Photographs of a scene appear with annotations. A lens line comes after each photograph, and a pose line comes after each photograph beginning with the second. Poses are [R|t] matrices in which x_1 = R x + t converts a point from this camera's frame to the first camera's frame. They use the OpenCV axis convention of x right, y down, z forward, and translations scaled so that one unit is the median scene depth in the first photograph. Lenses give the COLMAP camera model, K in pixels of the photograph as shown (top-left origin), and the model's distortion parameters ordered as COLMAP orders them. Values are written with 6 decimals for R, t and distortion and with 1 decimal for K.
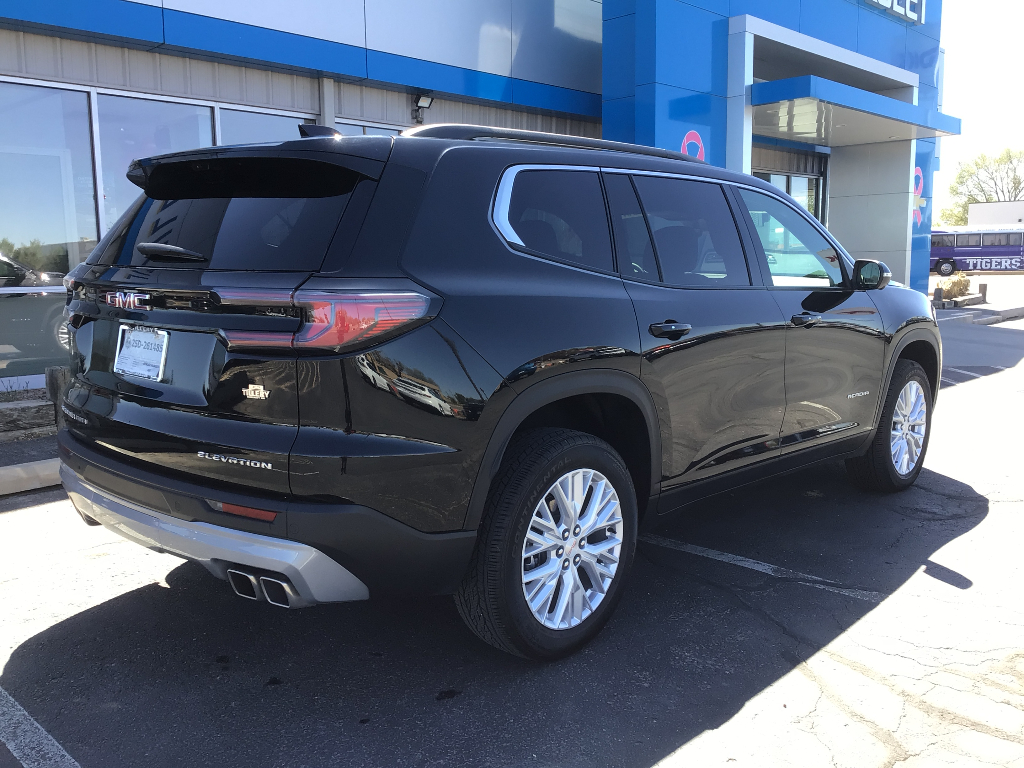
lens RADIAL K [[893.6, 0, 512.0], [0, 893.6, 384.0], [0, 0, 1]] dist [-0.004240, -0.004392]
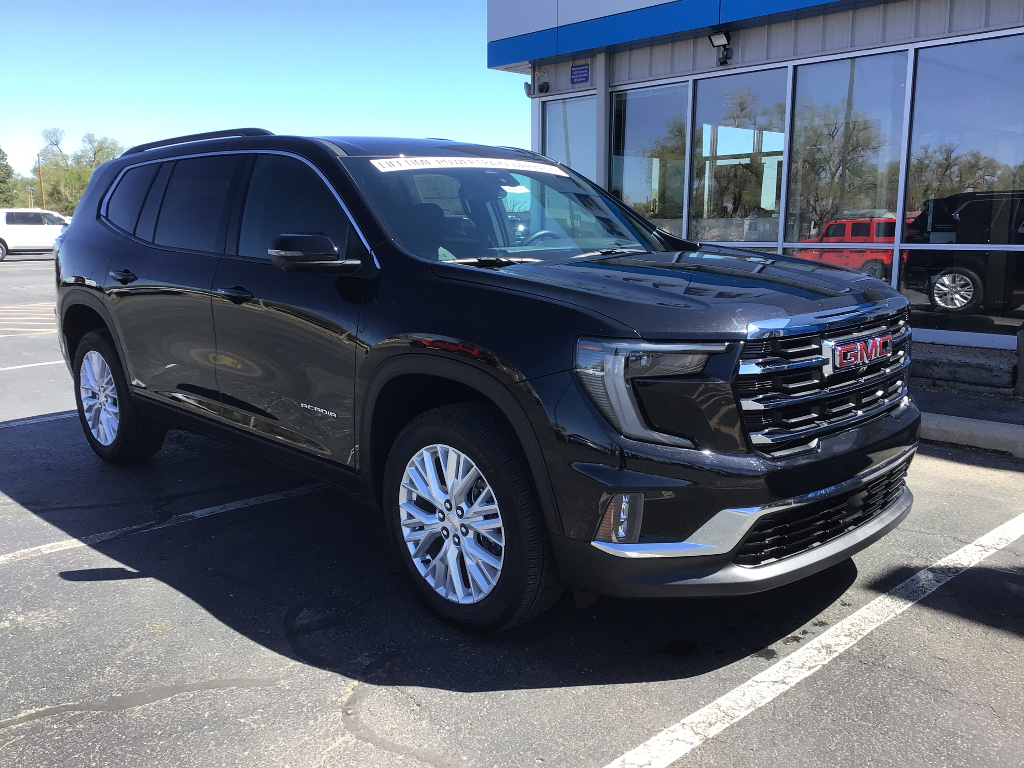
lens RADIAL K [[929.1, 0, 512.0], [0, 929.1, 384.0], [0, 0, 1]] dist [-0.000819, 0.000652]
pose [[-0.041369, 0.168689, -0.984801, 1.313059], [-0.142586, 0.974560, 0.172924, -0.182819], [0.988918, 0.147572, -0.016264, 1.357404]]
